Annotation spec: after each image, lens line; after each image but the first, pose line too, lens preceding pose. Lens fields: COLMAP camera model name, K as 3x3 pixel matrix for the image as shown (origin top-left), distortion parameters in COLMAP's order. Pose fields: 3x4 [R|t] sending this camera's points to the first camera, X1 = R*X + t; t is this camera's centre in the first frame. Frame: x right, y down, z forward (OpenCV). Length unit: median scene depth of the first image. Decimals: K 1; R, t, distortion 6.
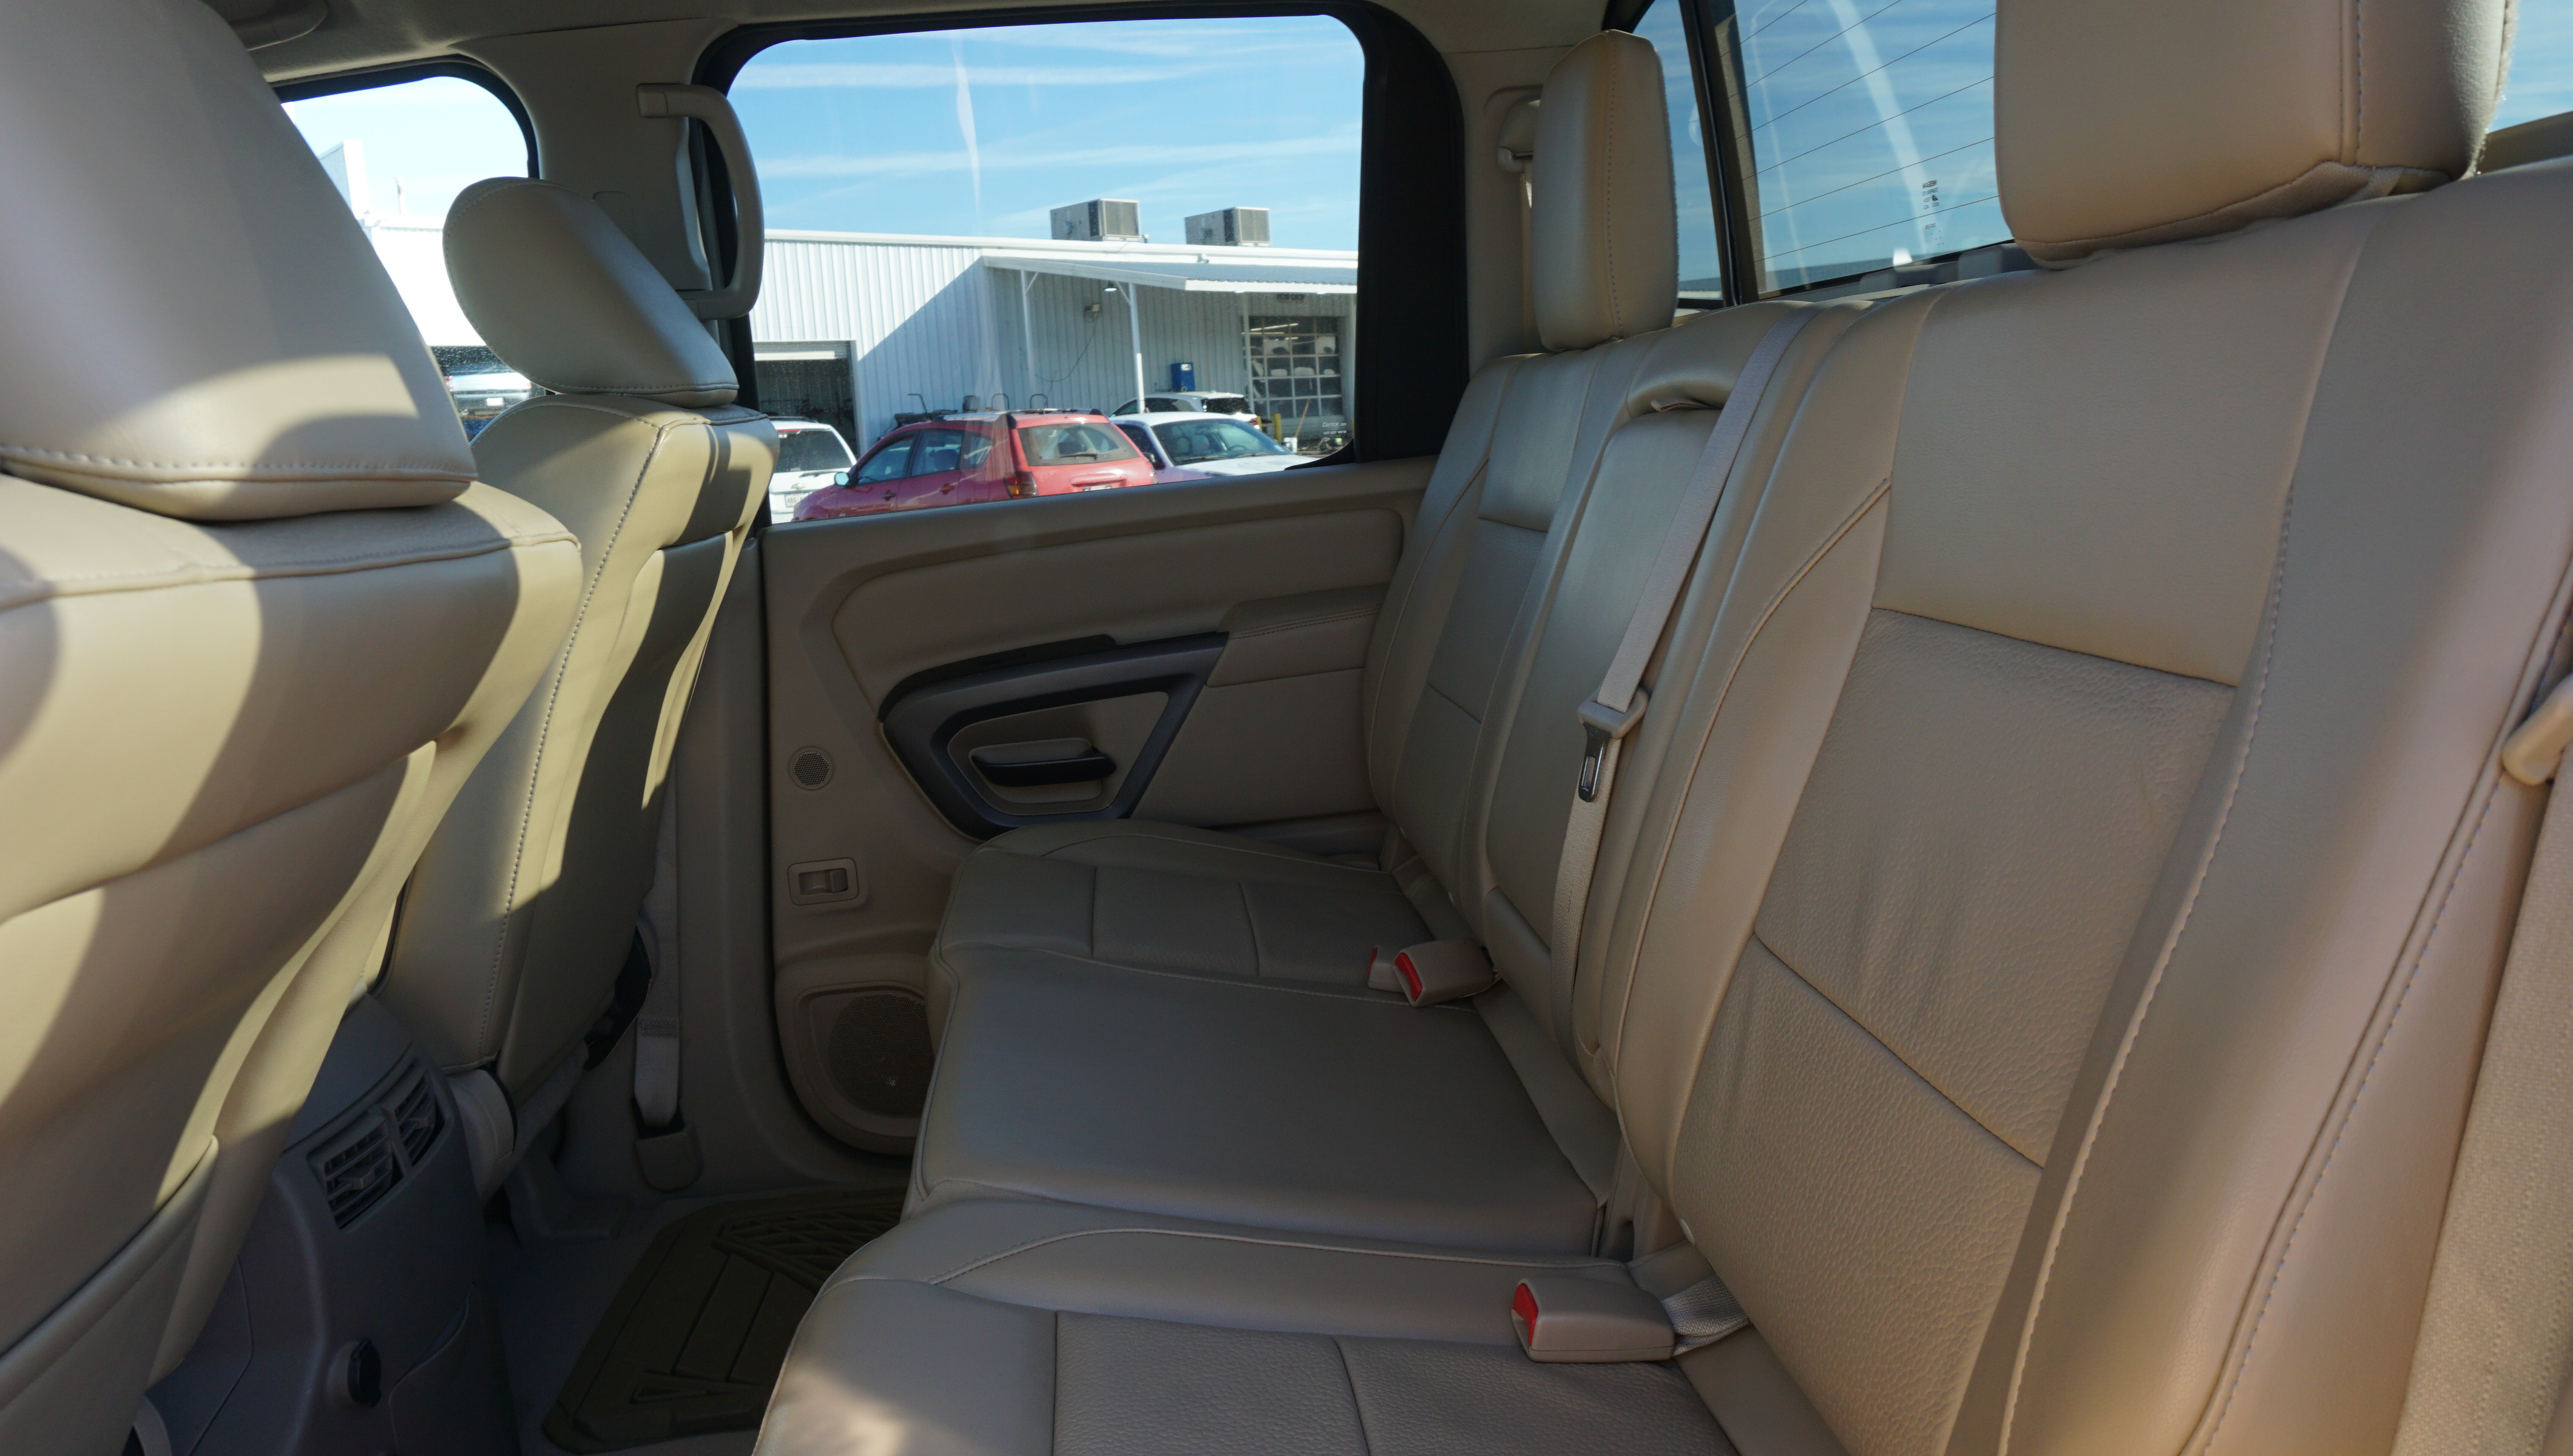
lens RADIAL K [[1737.8, 0, 1298.6], [0, 1737.8, 735.8], [0, 0, 1]] dist [-0.042392, 0.031829]
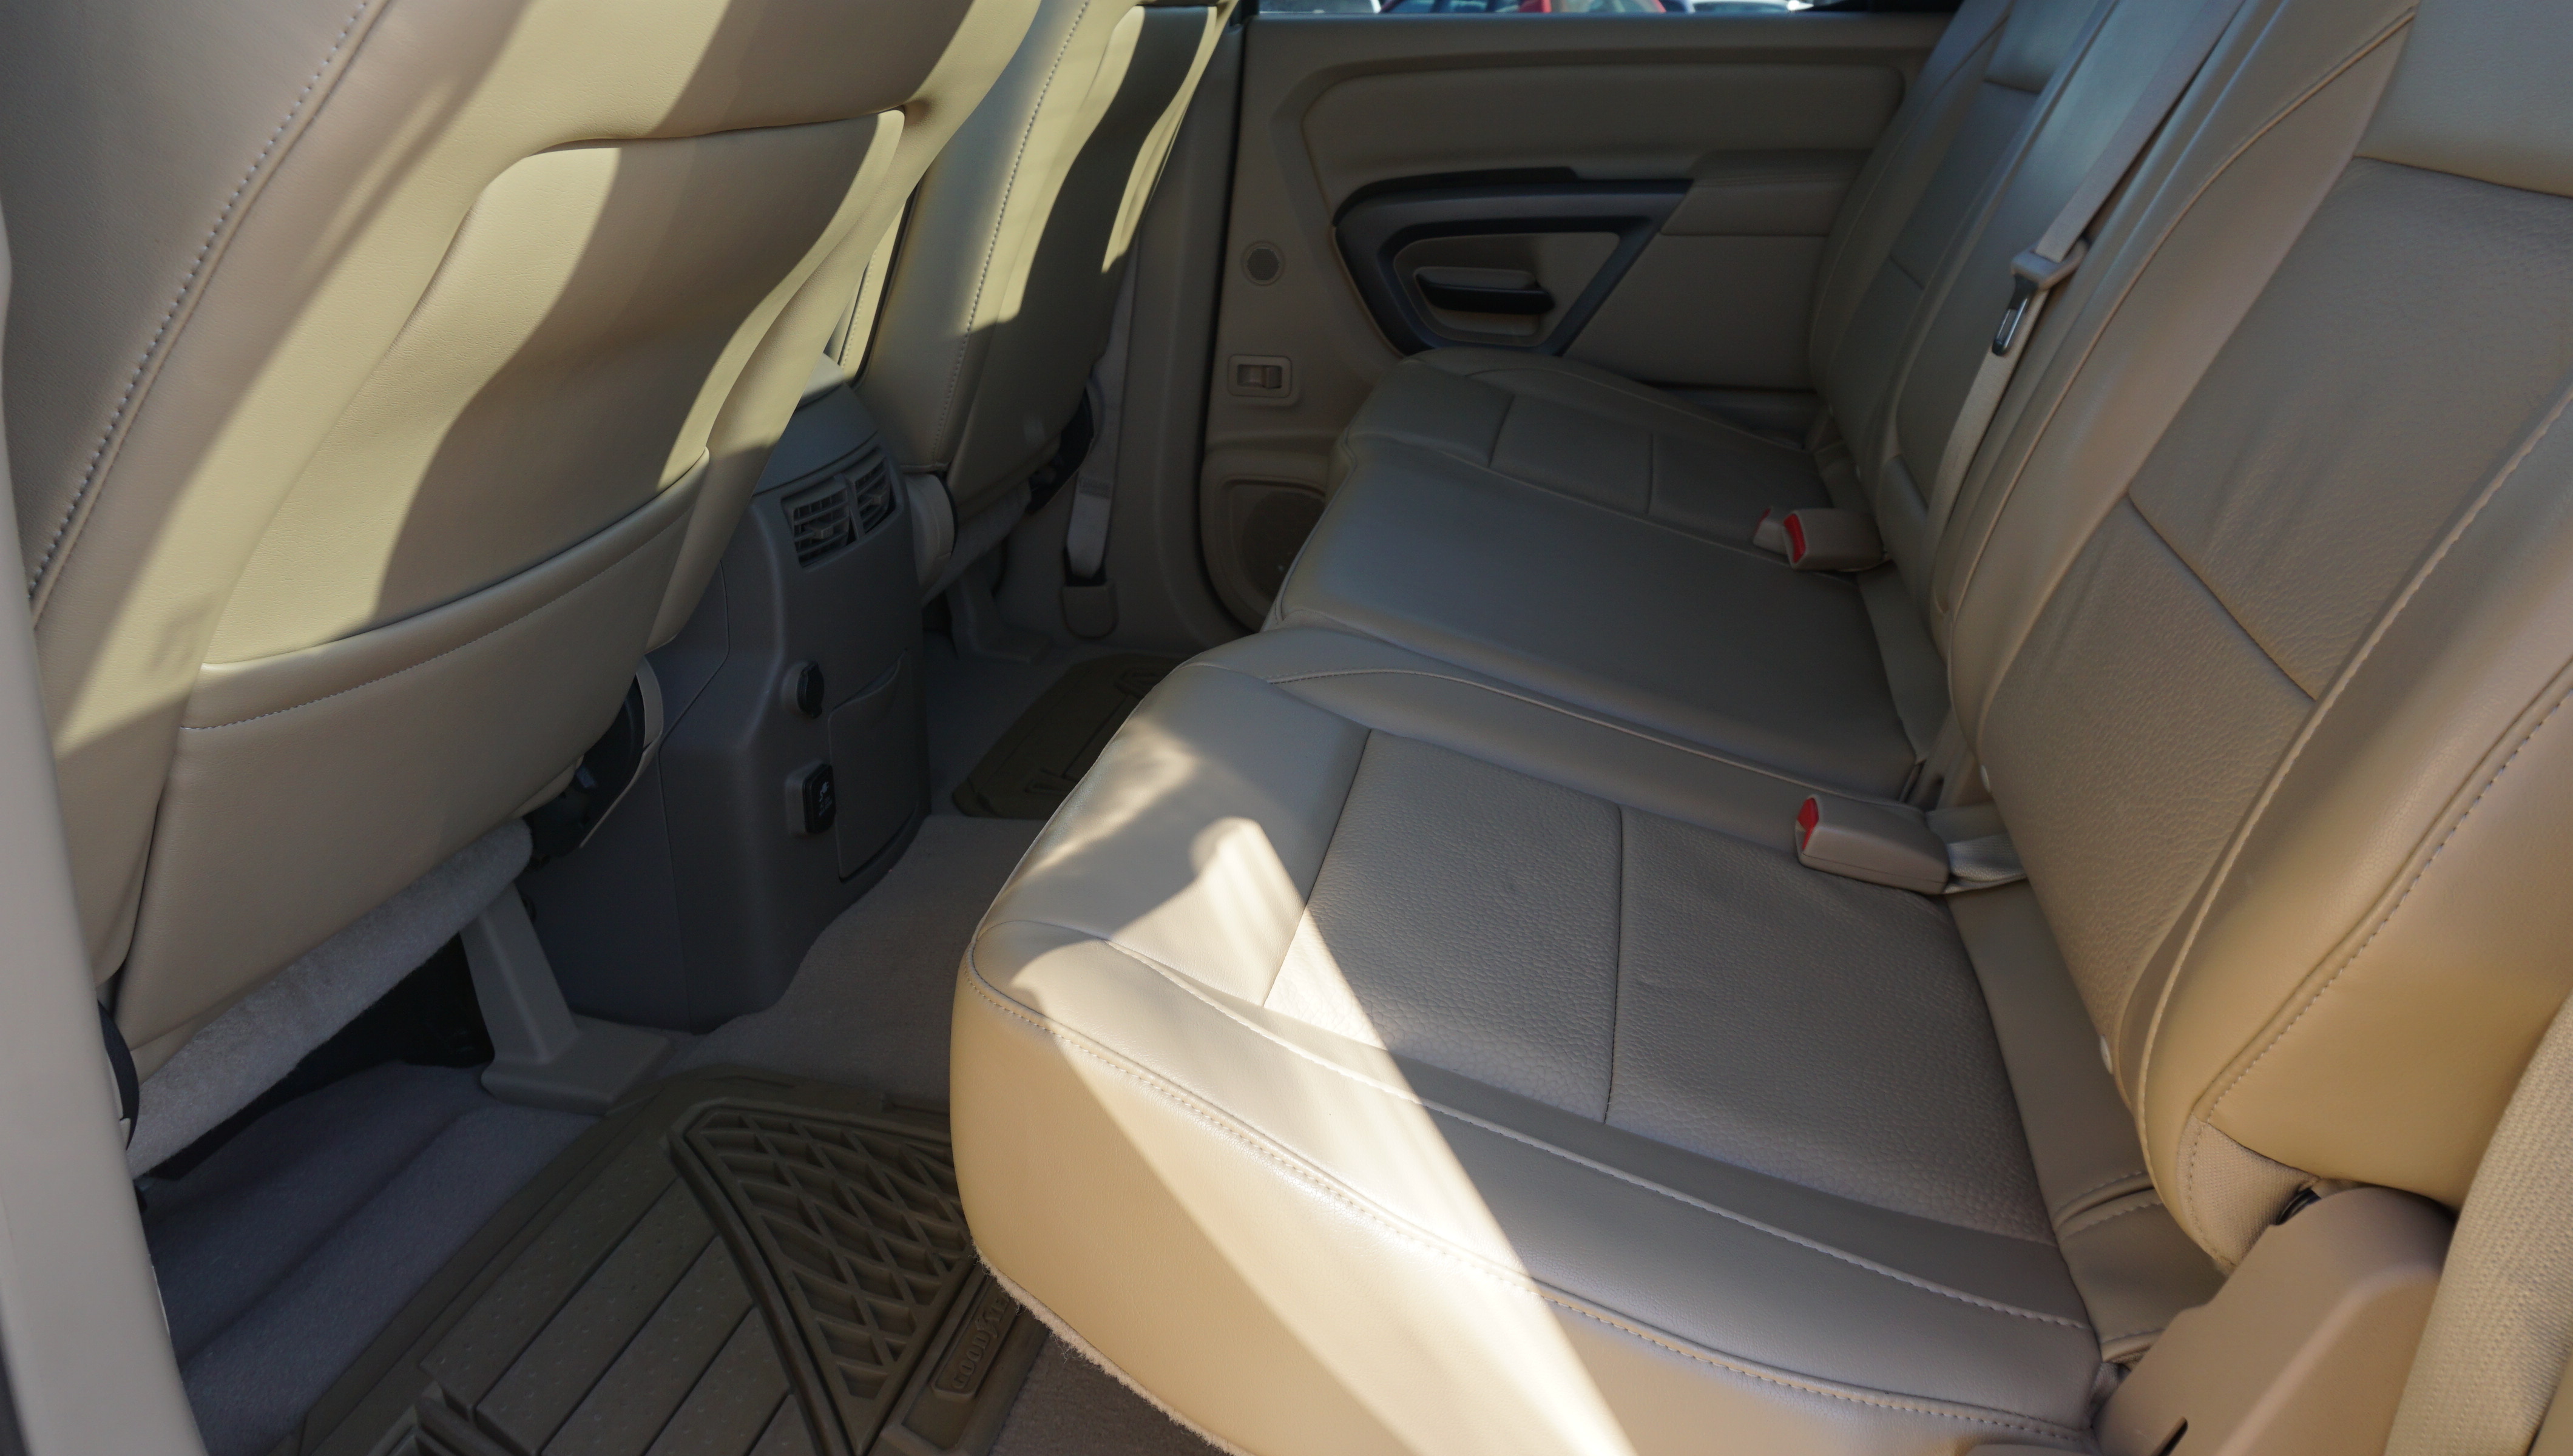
lens RADIAL K [[1737.8, 0, 1297.8], [0, 1737.8, 729.0], [0, 0, 1]] dist [-0.042392, 0.031829]
pose [[0.952774, 0.199051, -0.229349, 0.053003], [-0.142612, 0.960047, 0.240773, 0.057237], [0.268112, -0.196694, 0.943095, -0.041115]]
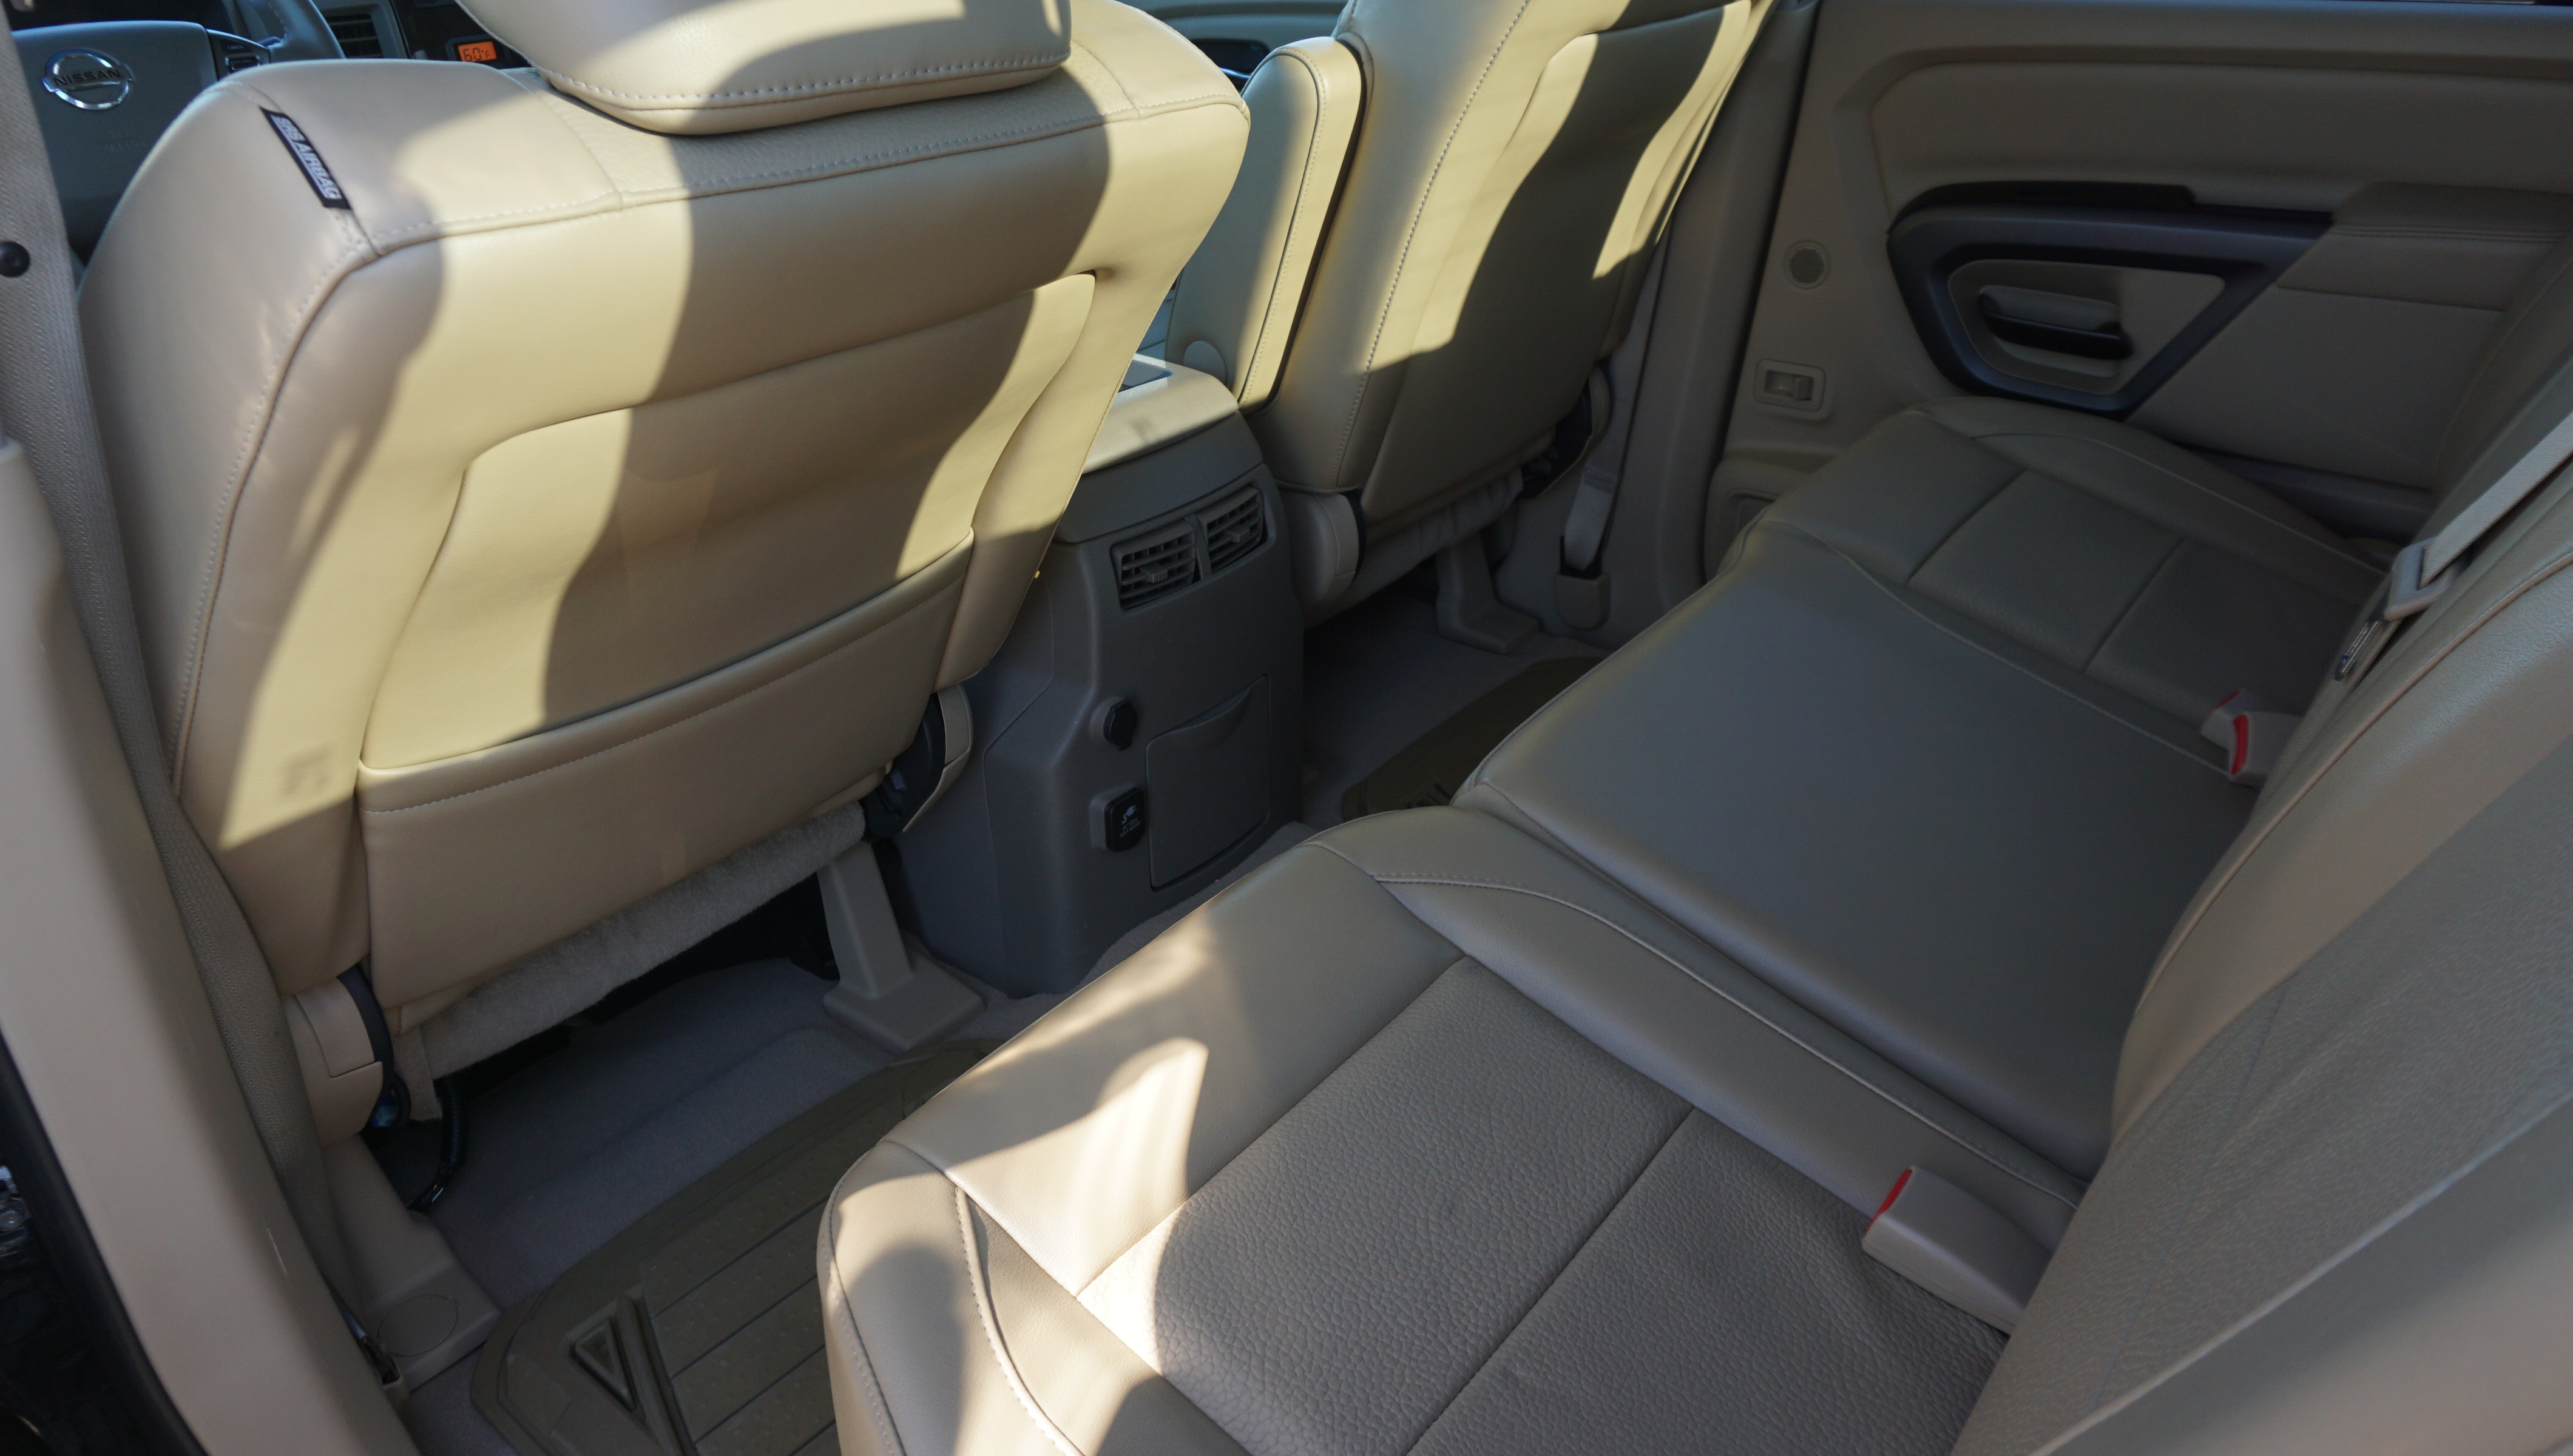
lens RADIAL K [[1737.8, 0, 1278.0], [0, 1737.8, 728.5], [0, 0, 1]] dist [-0.042392, 0.031829]
pose [[0.718492, 0.393206, -0.573723, 0.252375], [-0.166692, 0.898173, 0.406817, -0.151300], [0.675265, -0.196660, 0.710874, 0.162141]]
